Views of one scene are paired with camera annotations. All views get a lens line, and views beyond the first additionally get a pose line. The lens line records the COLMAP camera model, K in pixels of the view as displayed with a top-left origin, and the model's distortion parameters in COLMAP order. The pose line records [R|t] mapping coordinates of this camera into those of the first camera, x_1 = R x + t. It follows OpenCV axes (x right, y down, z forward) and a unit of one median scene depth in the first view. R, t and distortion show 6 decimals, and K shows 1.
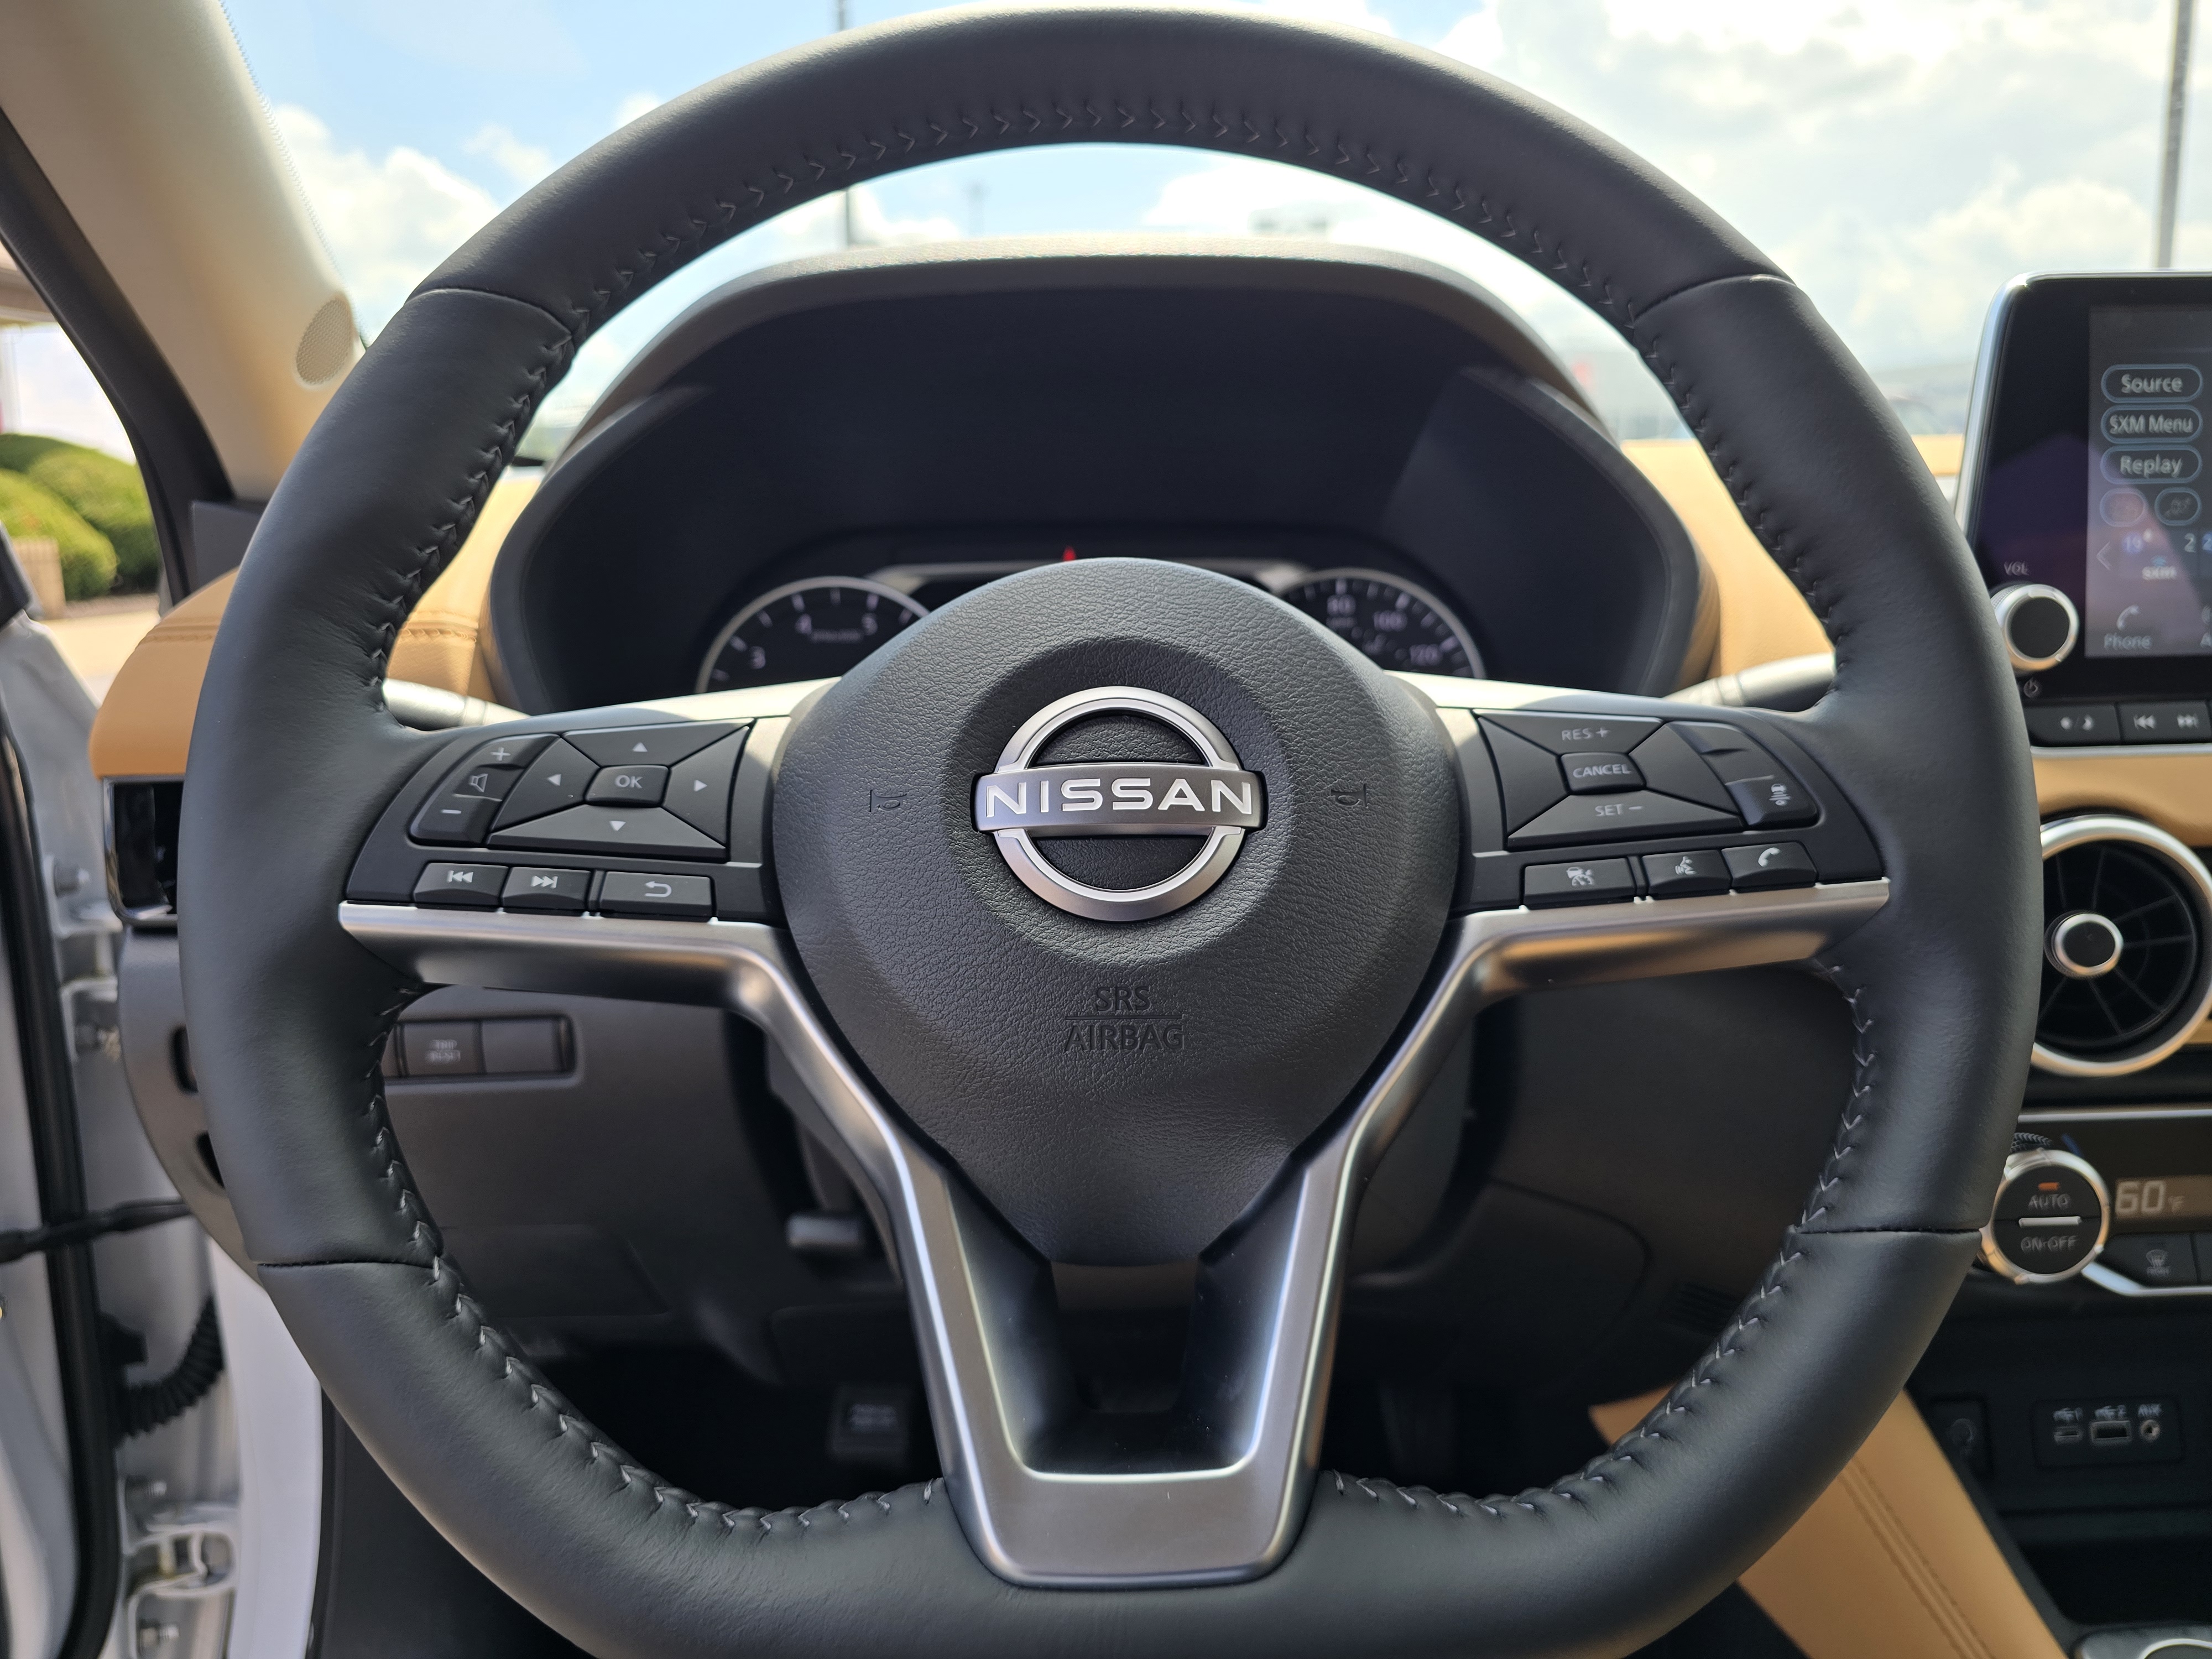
lens RADIAL K [[1529.6, 0, 1118.1], [0, 1529.6, 812.7], [0, 0, 1]] dist [0.054362, -0.062097]
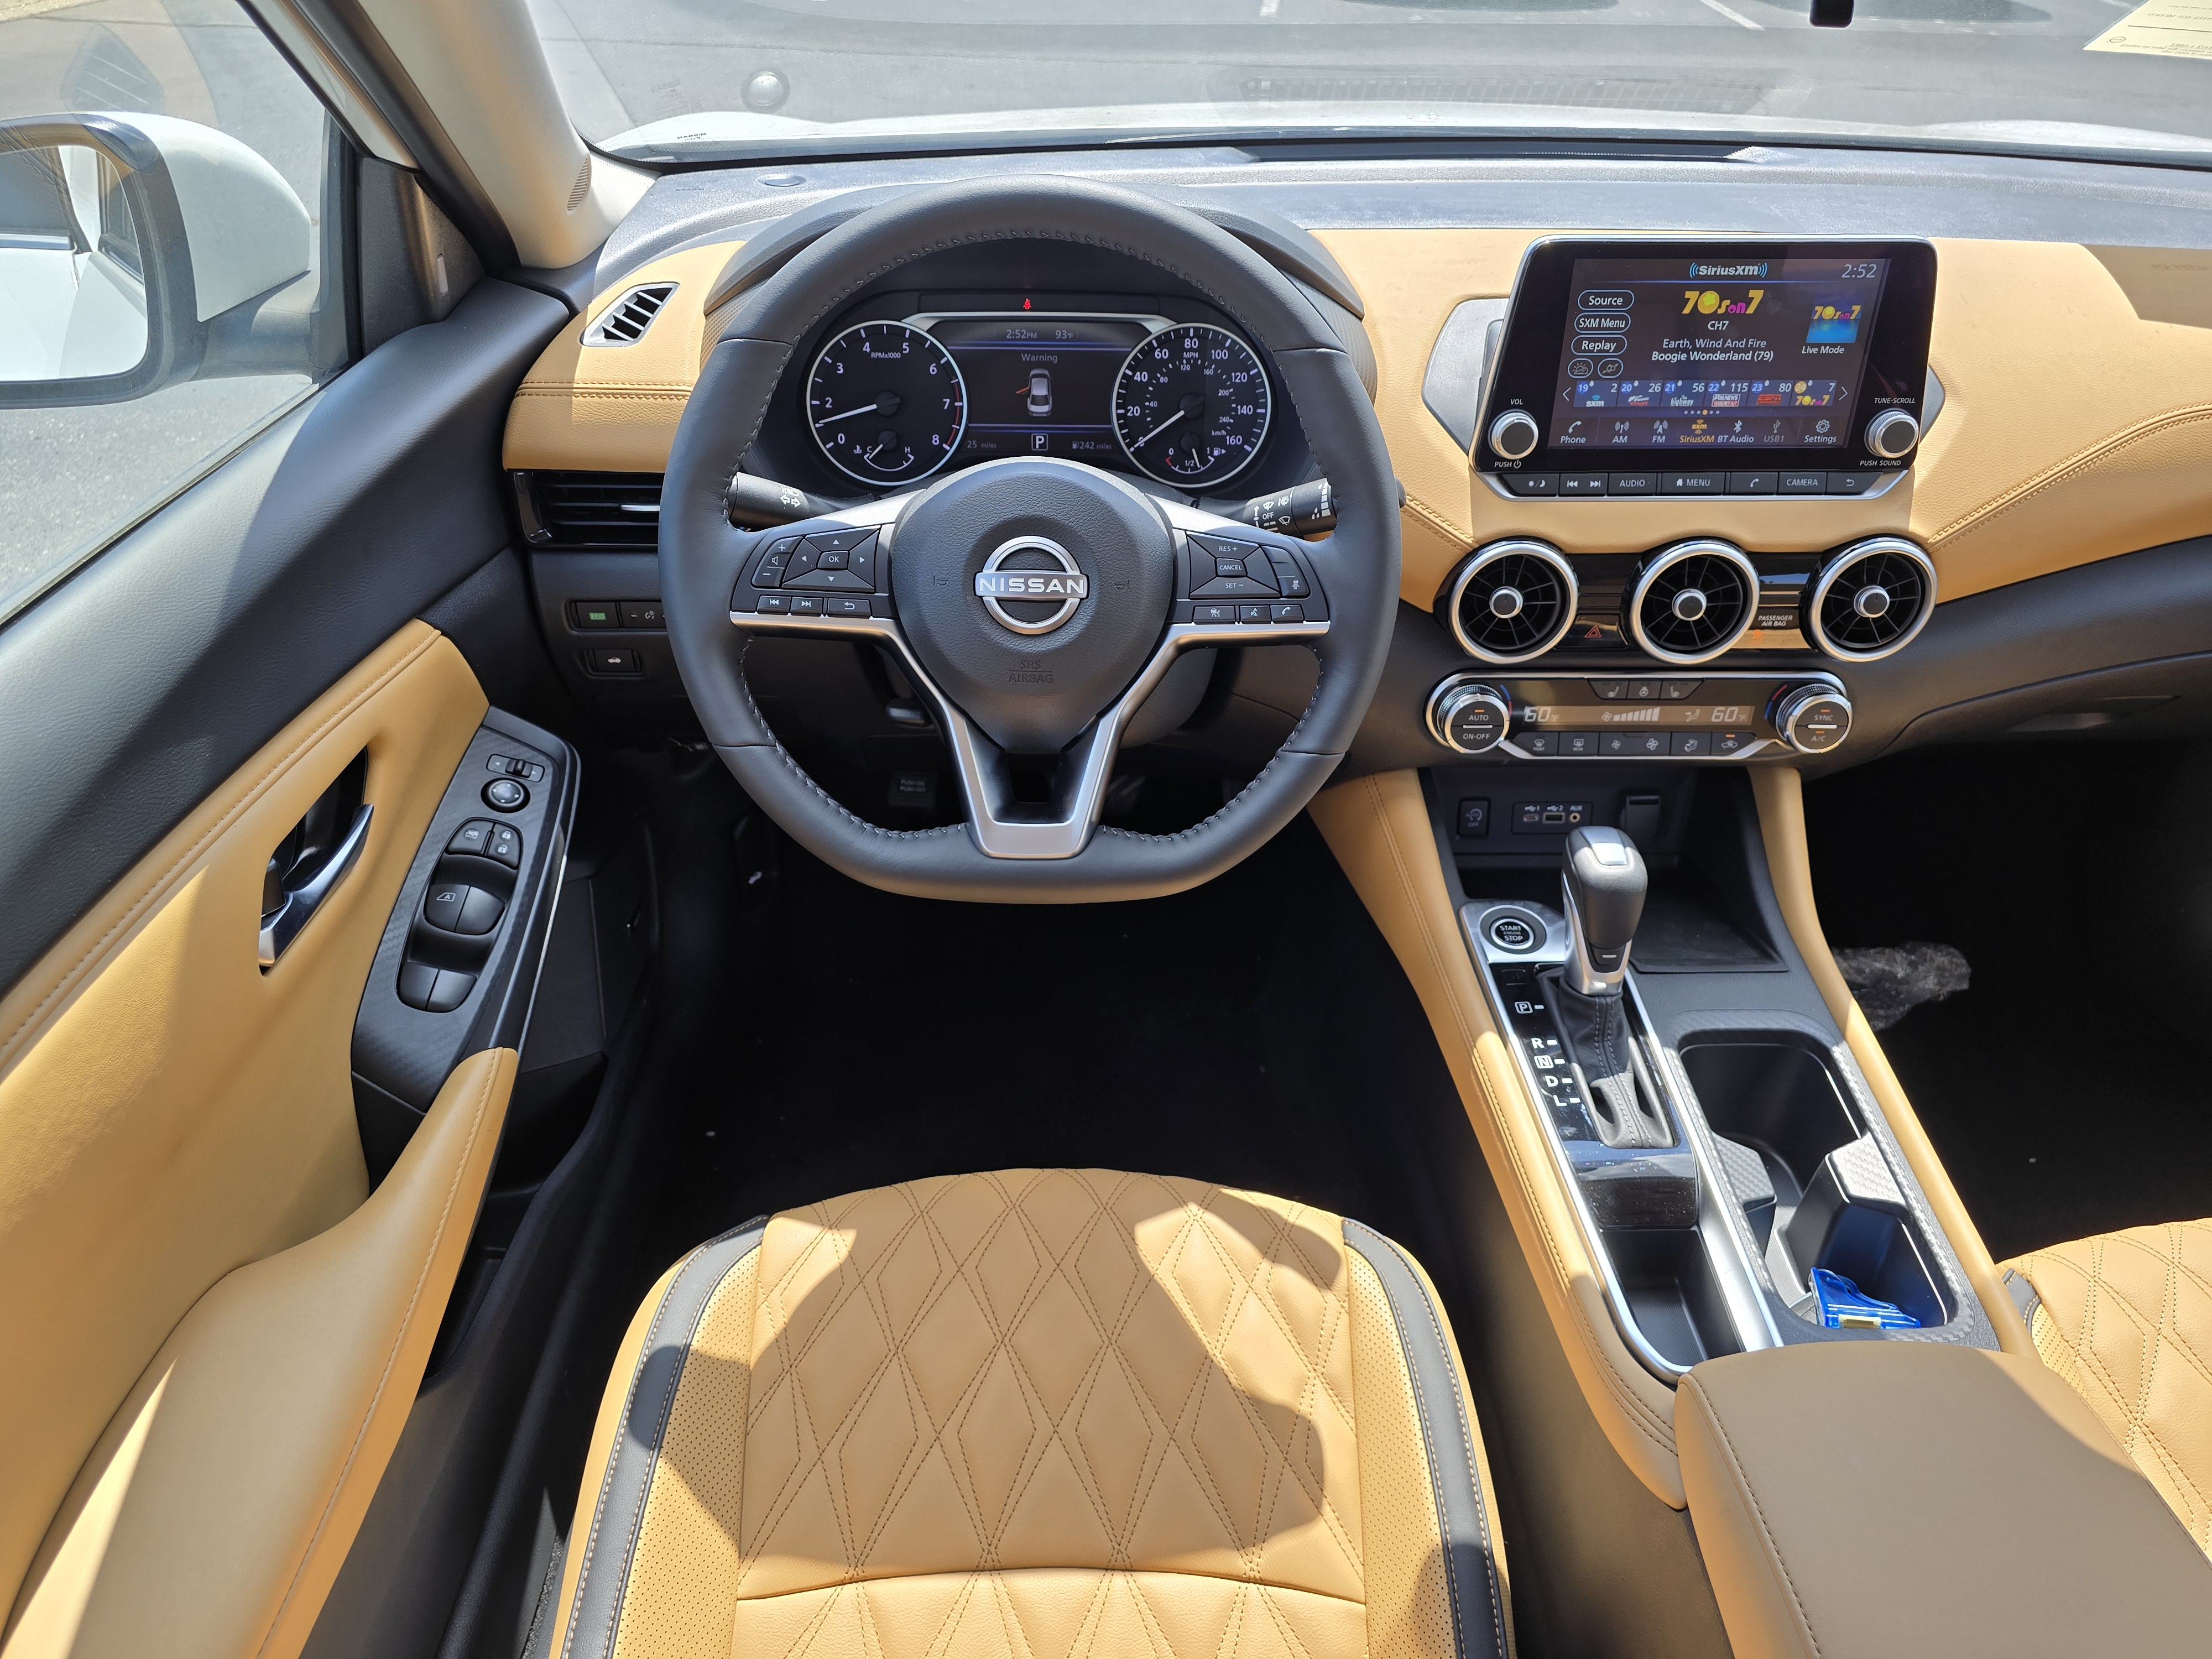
lens RADIAL K [[1529.6, 0, 1093.4], [0, 1529.6, 808.6], [0, 0, 1]] dist [0.054362, -0.062097]
pose [[0.999480, 0.032137, 0.002713, 0.103051], [-0.030654, 0.920485, 0.389573, -0.624993], [0.010022, -0.389454, 0.920991, -1.415466]]
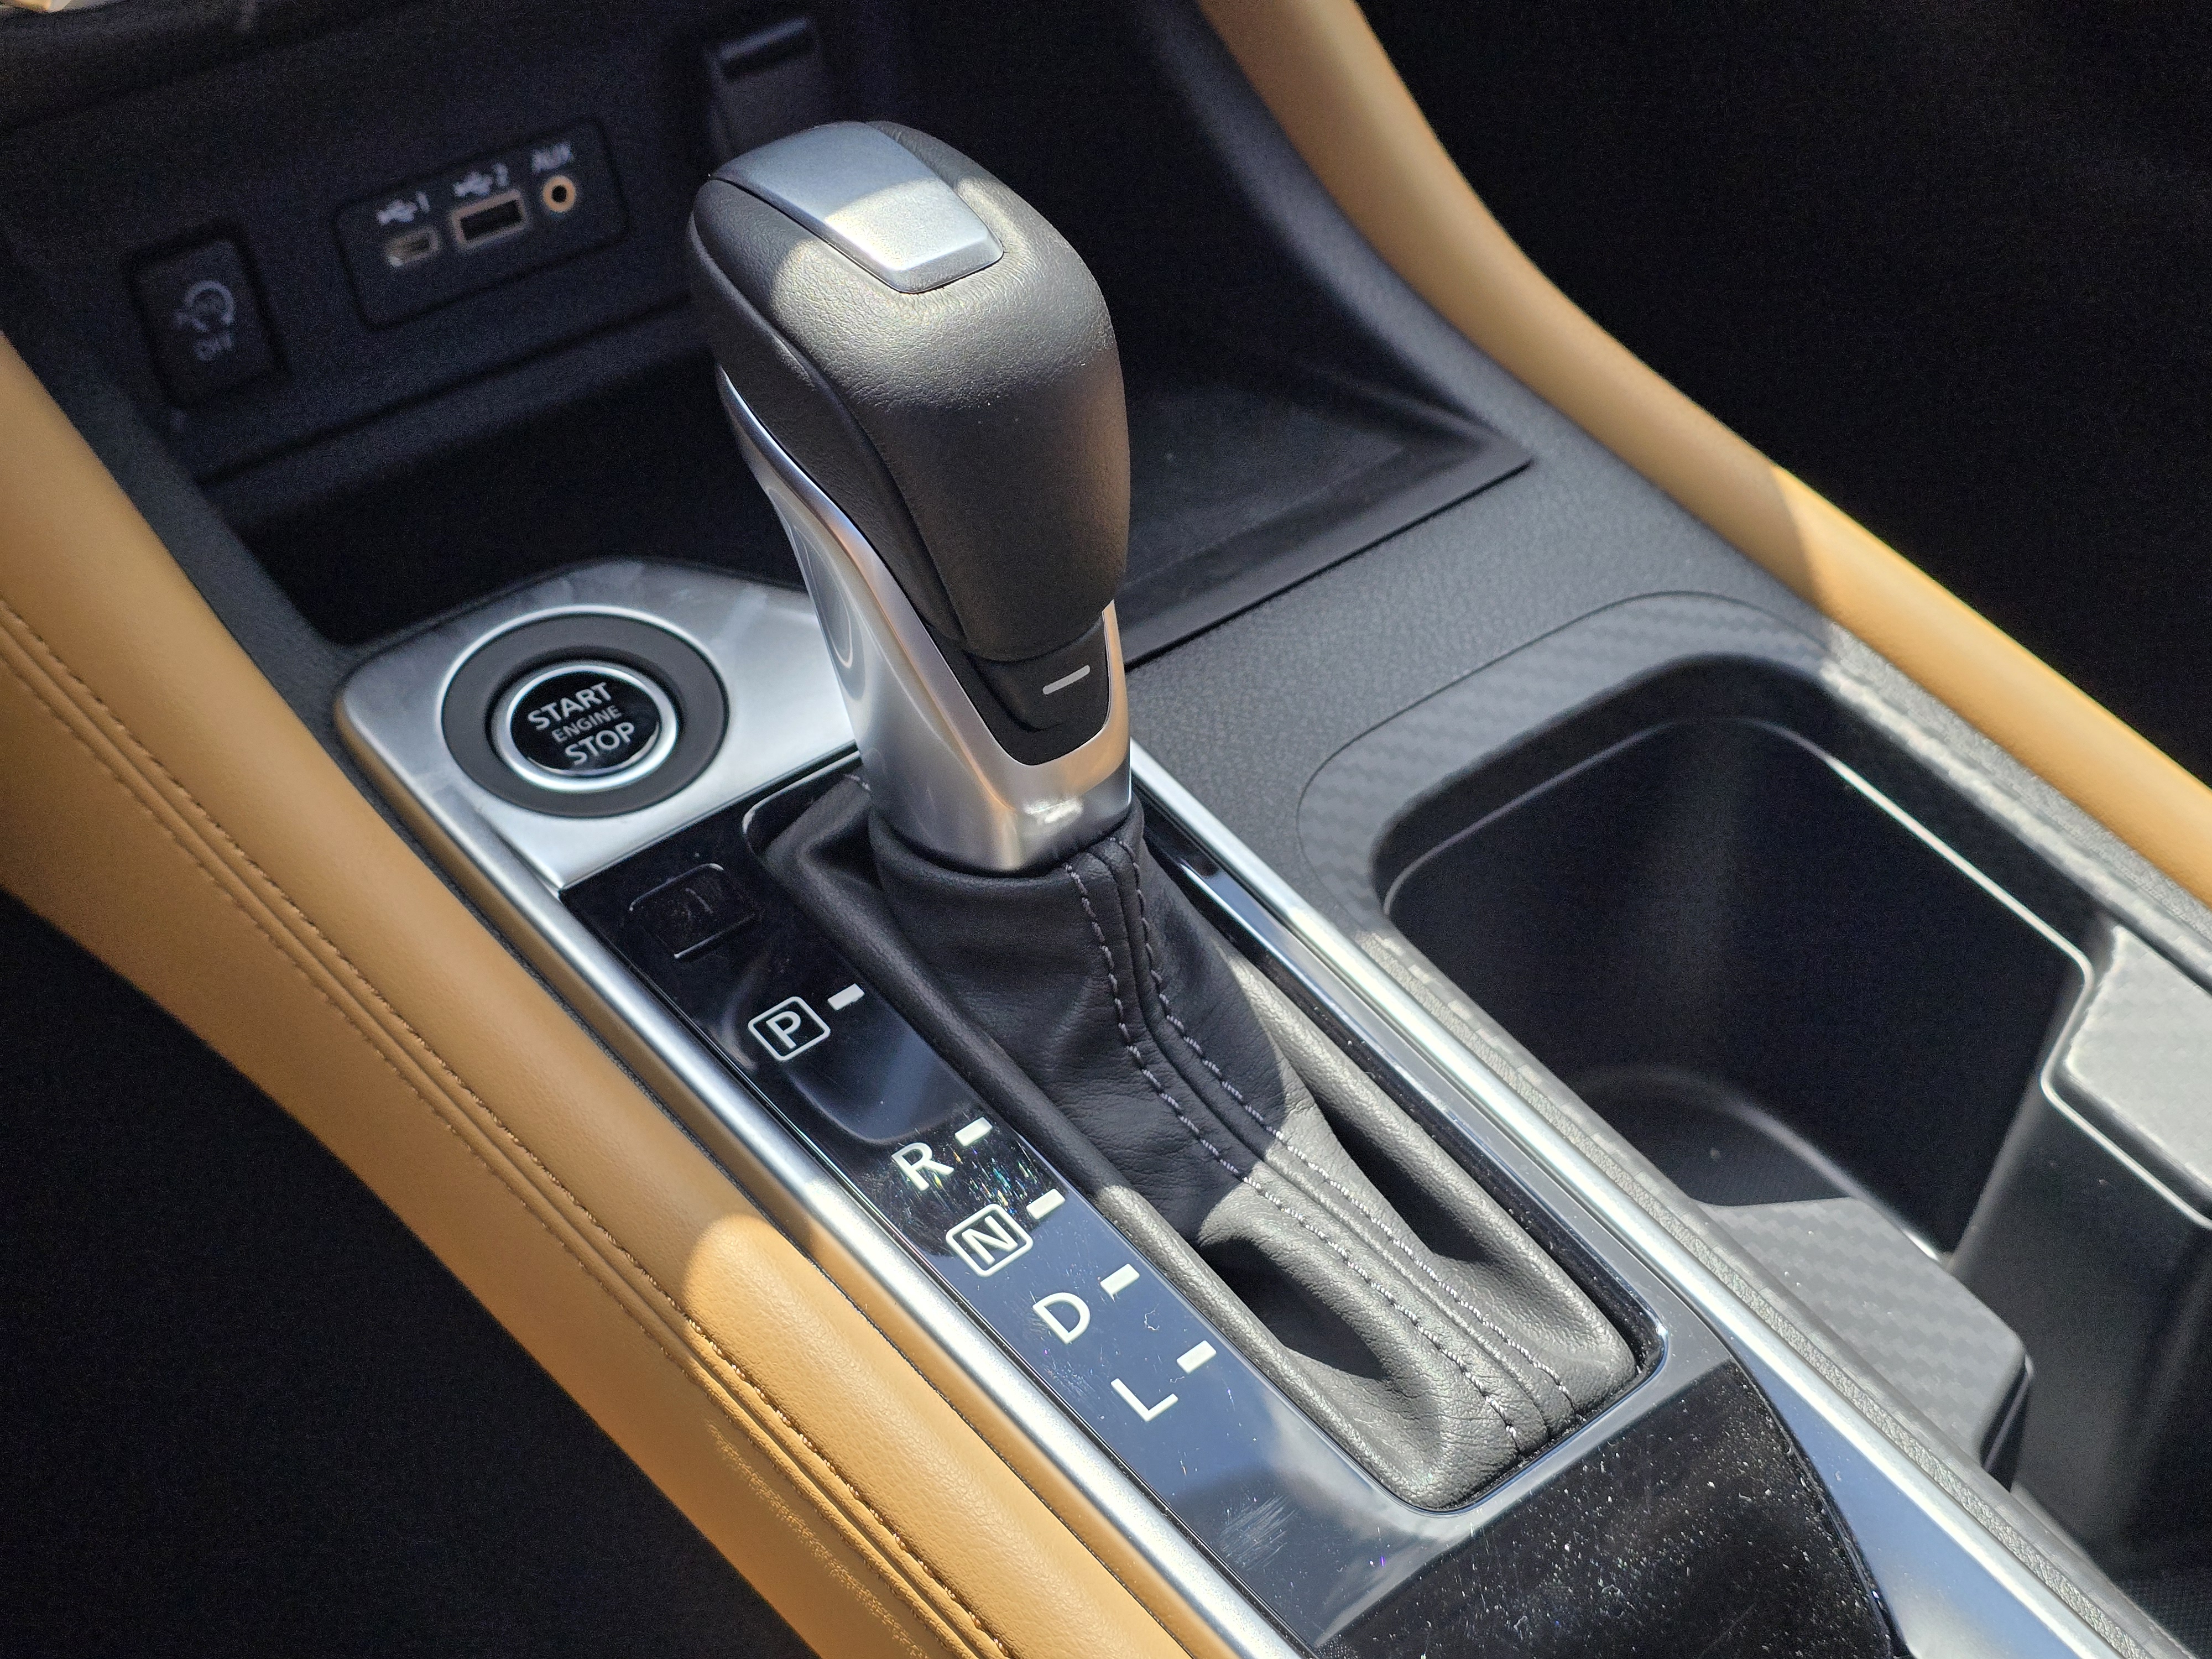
lens RADIAL K [[3096.8, 0, 1126.4], [0, 3096.8, 814.5], [0, 0, 1]] dist [0.040731, 0.000000]
pose [[0.801315, -0.374509, 0.466515, 0.474597], [0.078392, 0.838820, 0.538736, 0.060096], [-0.593084, -0.395126, 0.701518, 0.159459]]
